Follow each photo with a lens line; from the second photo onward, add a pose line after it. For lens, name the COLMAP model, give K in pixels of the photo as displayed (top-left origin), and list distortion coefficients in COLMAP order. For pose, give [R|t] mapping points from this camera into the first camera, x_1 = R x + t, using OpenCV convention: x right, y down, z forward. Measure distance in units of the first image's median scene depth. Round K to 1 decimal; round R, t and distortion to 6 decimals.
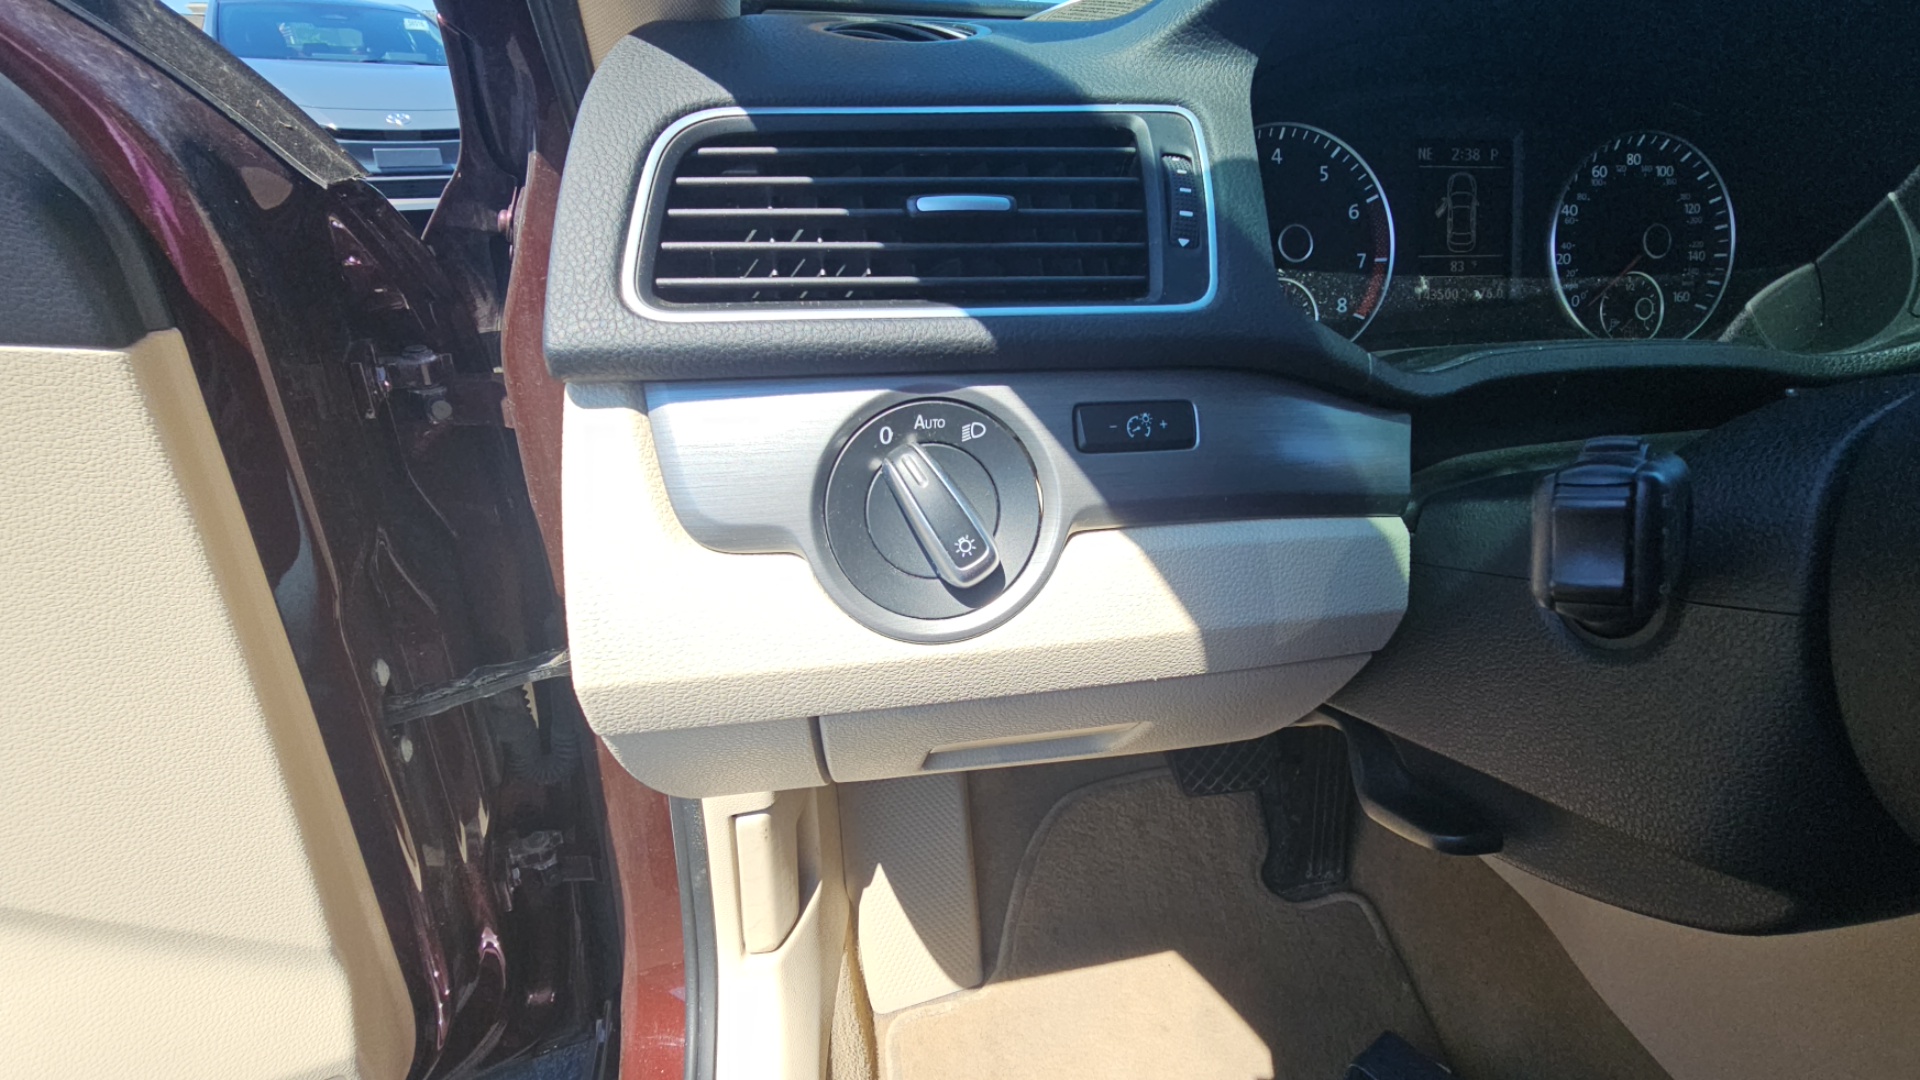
lens RADIAL K [[862.7, 0, 965.4], [0, 862.7, 541.6], [0, 0, 1]] dist [0.009502, -0.007710]
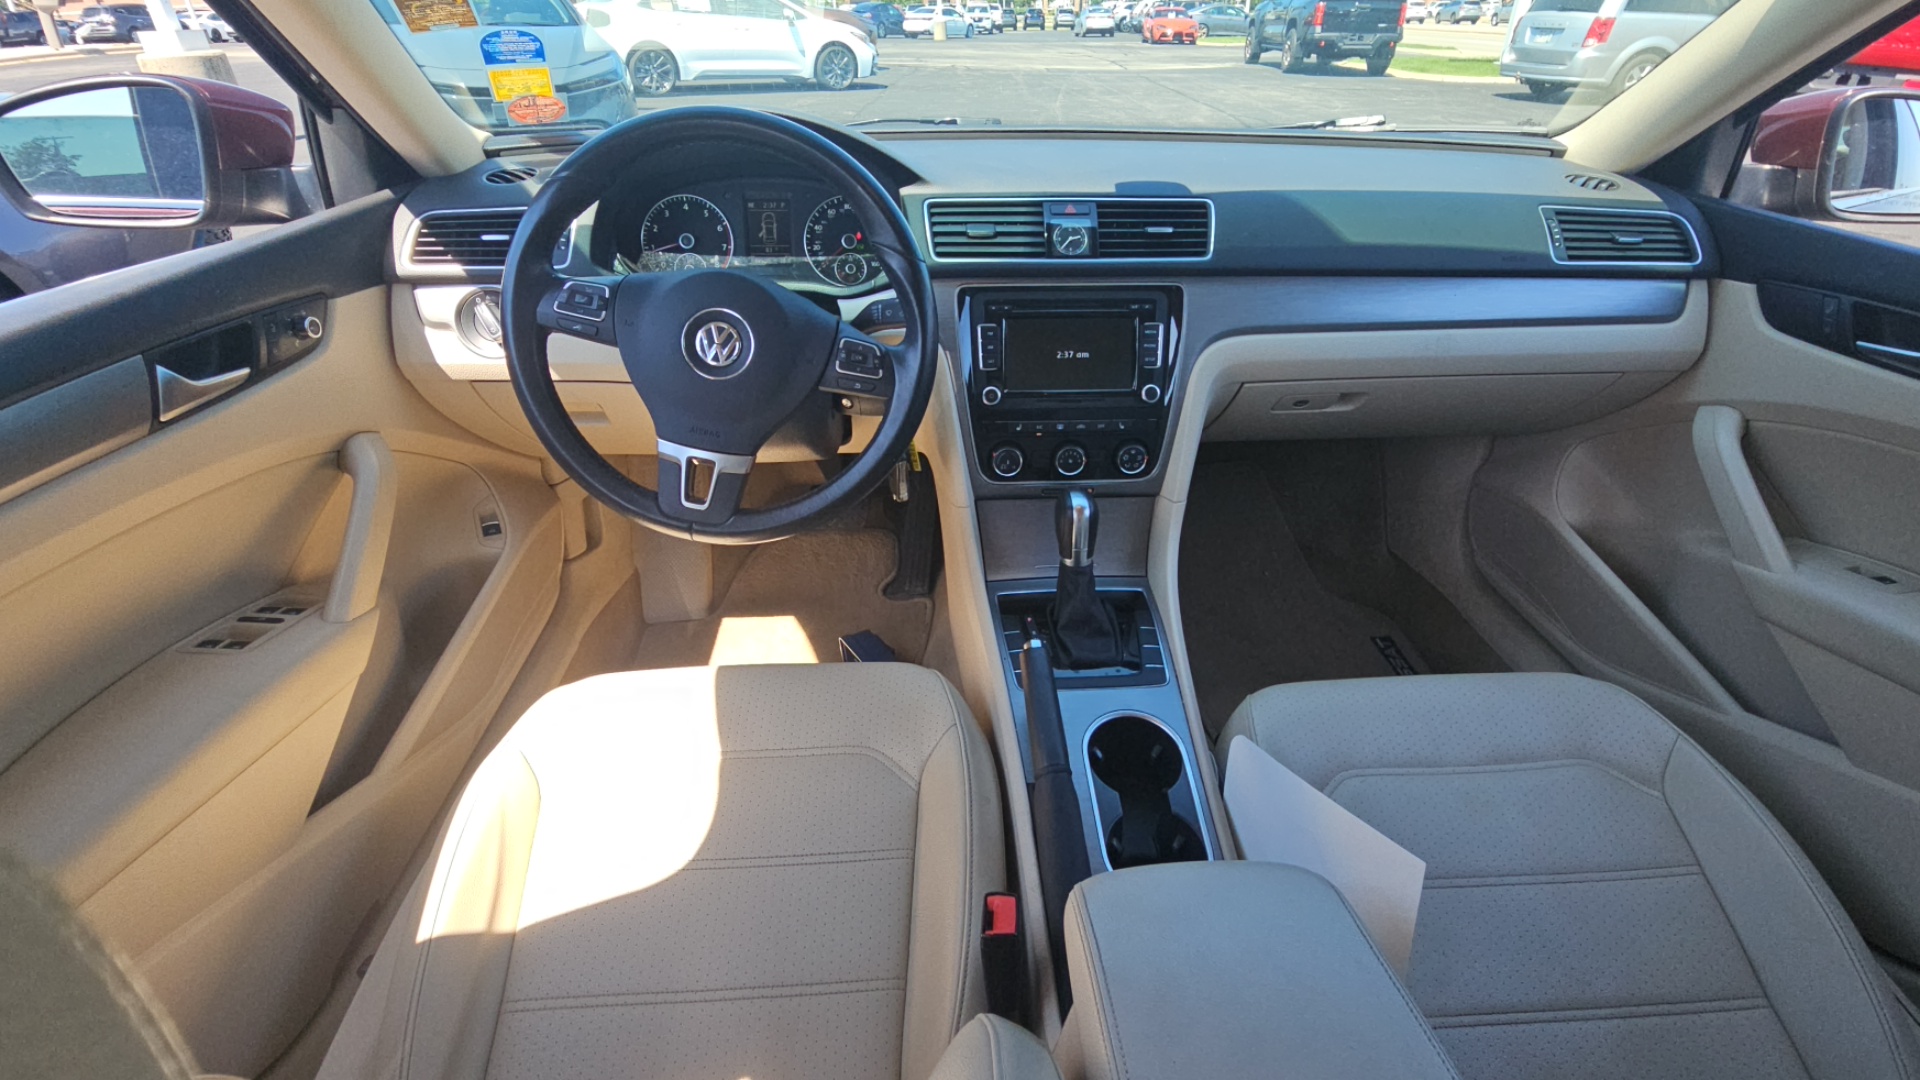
lens RADIAL K [[862.7, 0, 979.9], [0, 862.7, 549.0], [0, 0, 1]] dist [0.009502, -0.007710]
pose [[0.992779, 0.057864, -0.105076, 1.517436], [-0.049715, 0.995667, 0.078579, 0.330150], [0.109167, -0.072788, 0.991355, -1.530705]]
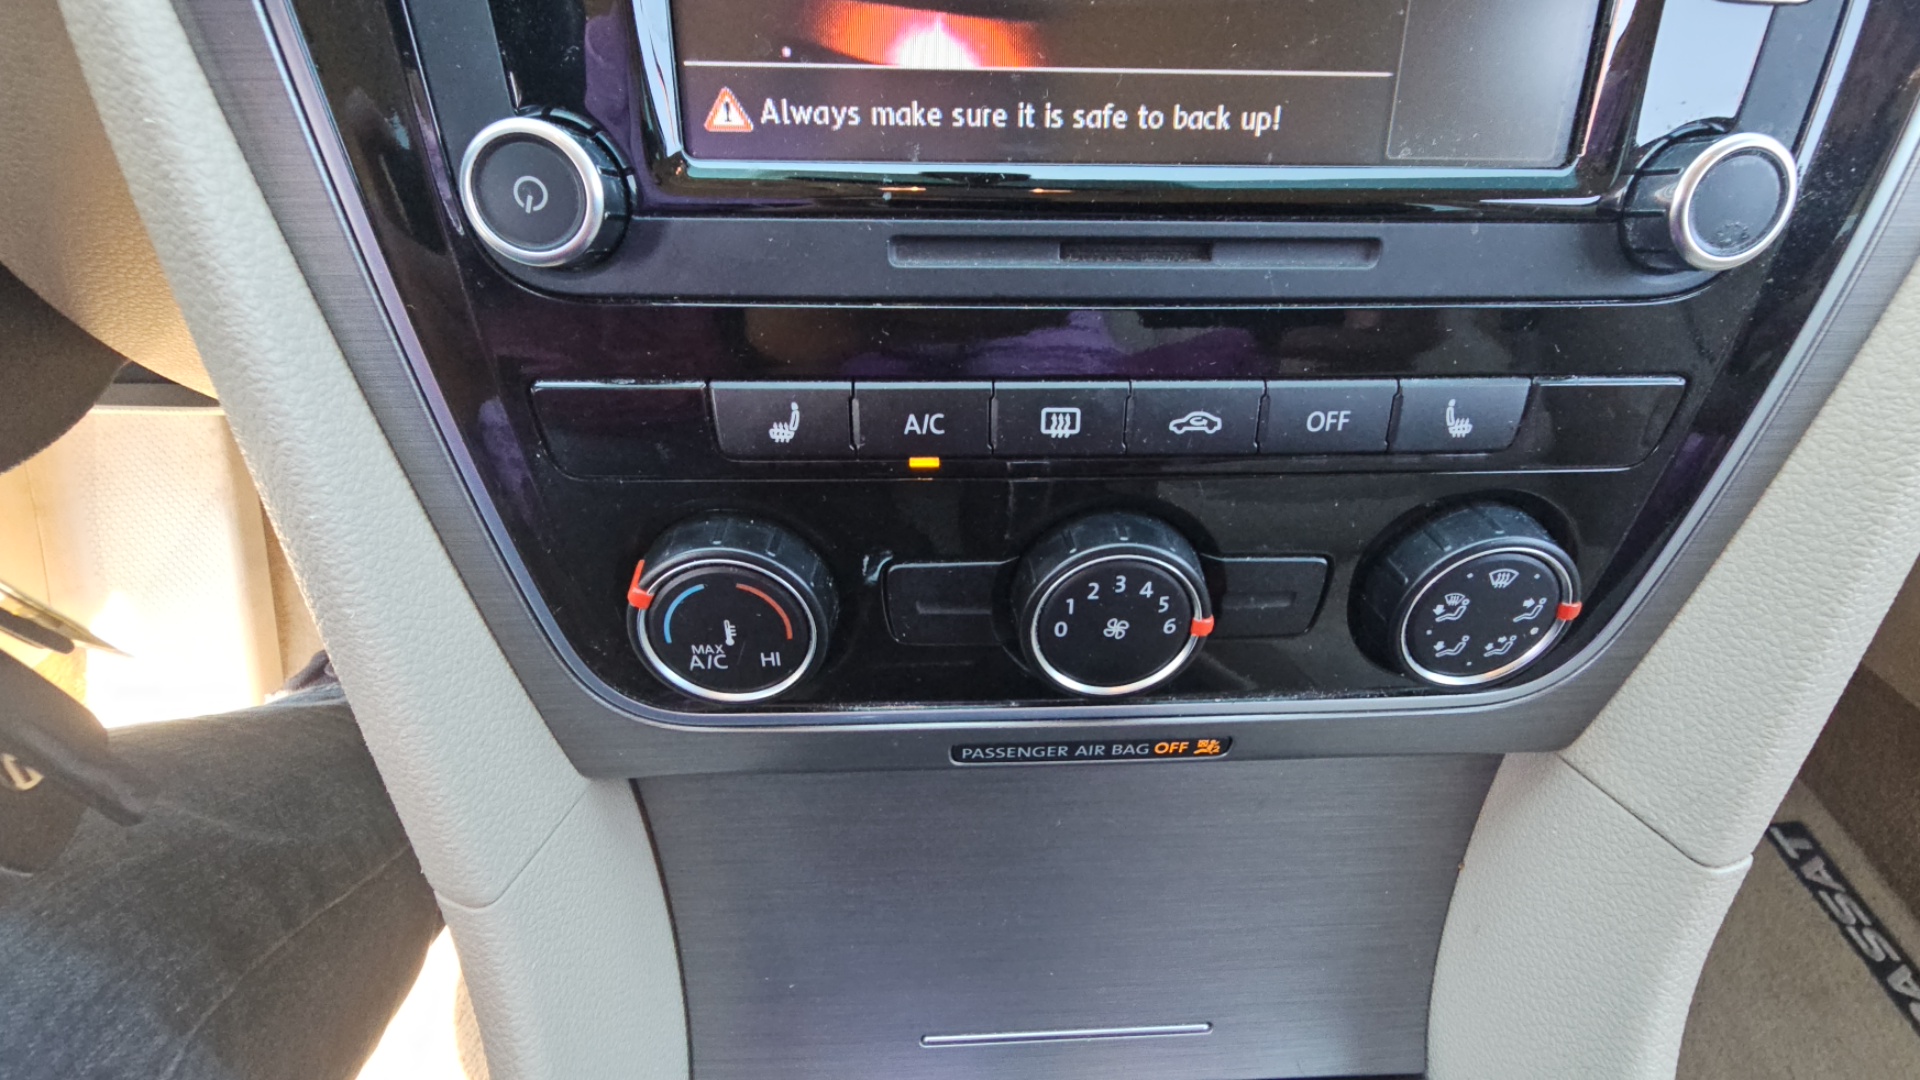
lens RADIAL K [[862.7, 0, 966.6], [0, 862.7, 537.7], [0, 0, 1]] dist [0.009502, -0.007710]
pose [[0.990680, 0.092744, -0.099757, 1.468363], [-0.066867, 0.969202, 0.237016, 0.129251], [0.118667, -0.228136, 0.966371, 0.564346]]
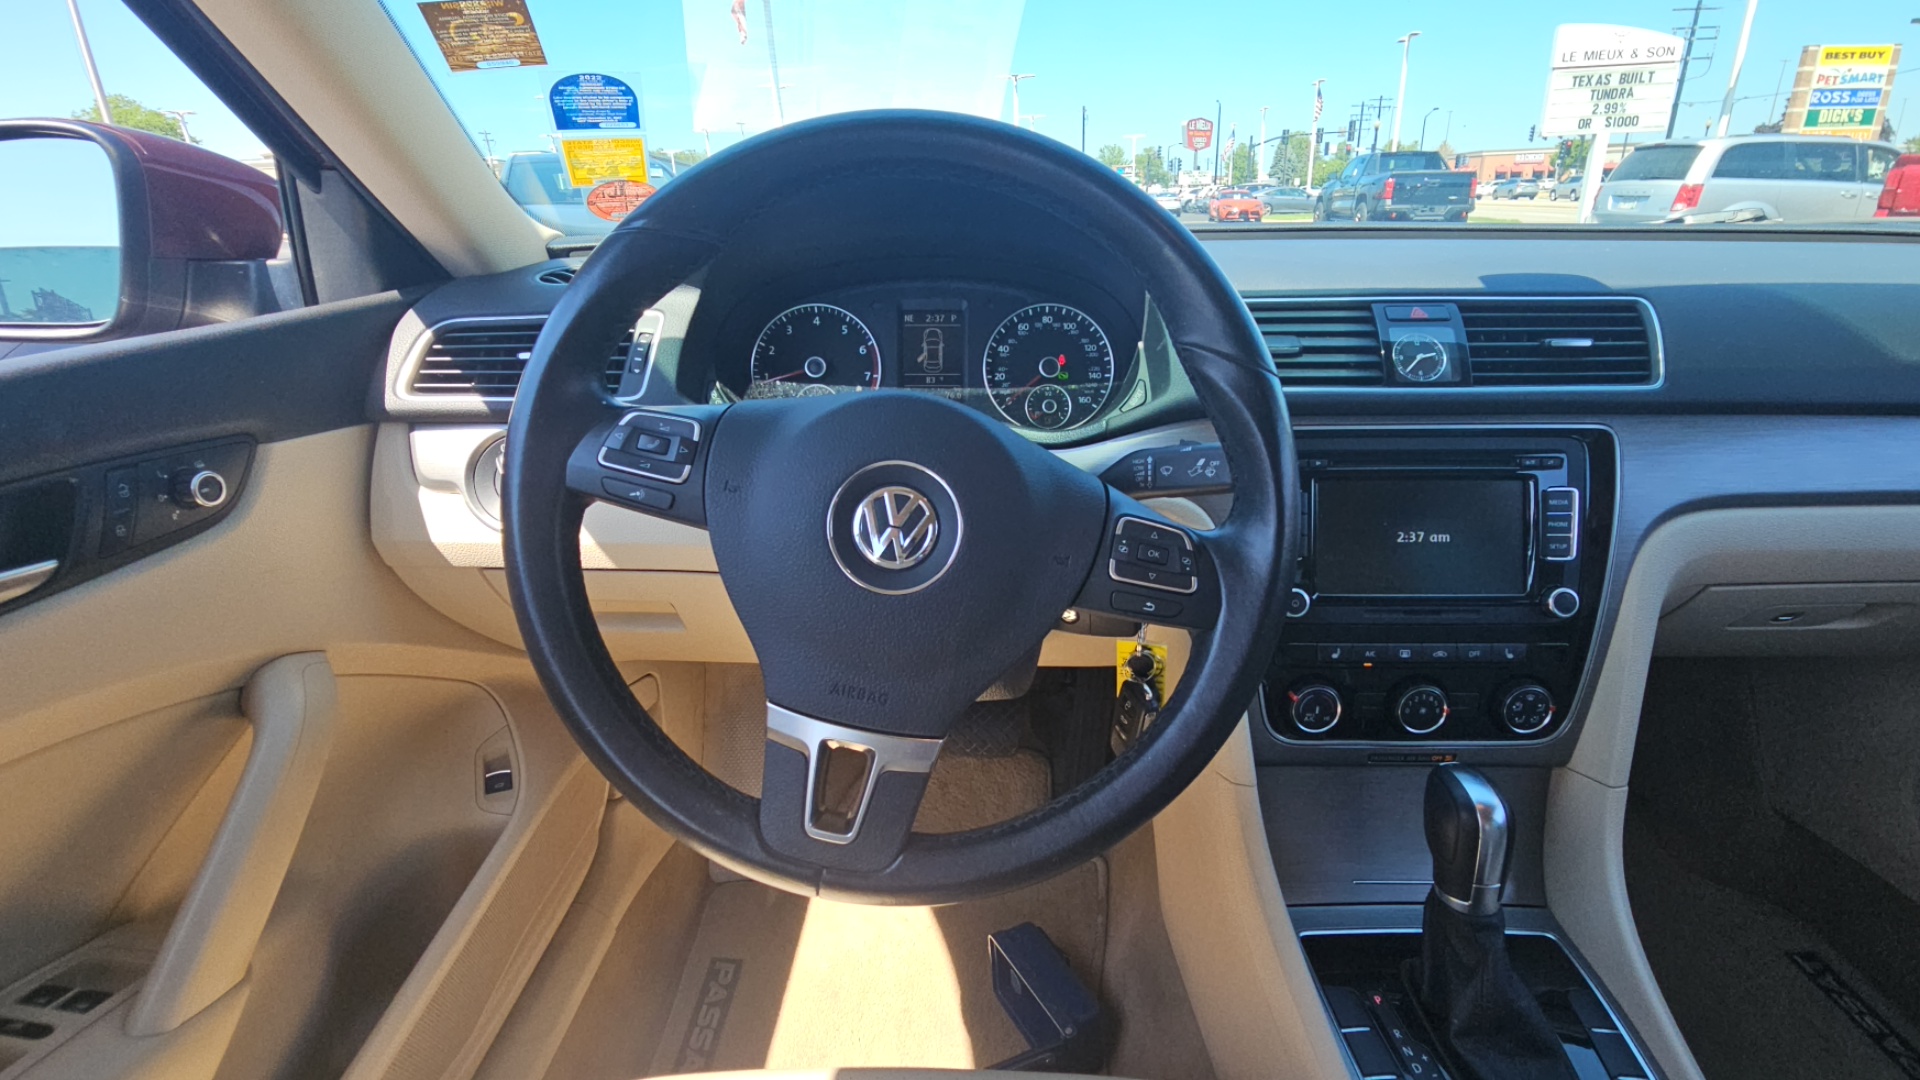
lens RADIAL K [[862.7, 0, 980.7], [0, 862.7, 548.4], [0, 0, 1]] dist [0.009502, -0.007710]
pose [[0.980735, 0.051749, -0.188364, 1.023691], [-0.069632, 0.993542, -0.089590, 0.170726], [0.182511, 0.100980, 0.978004, -0.659239]]
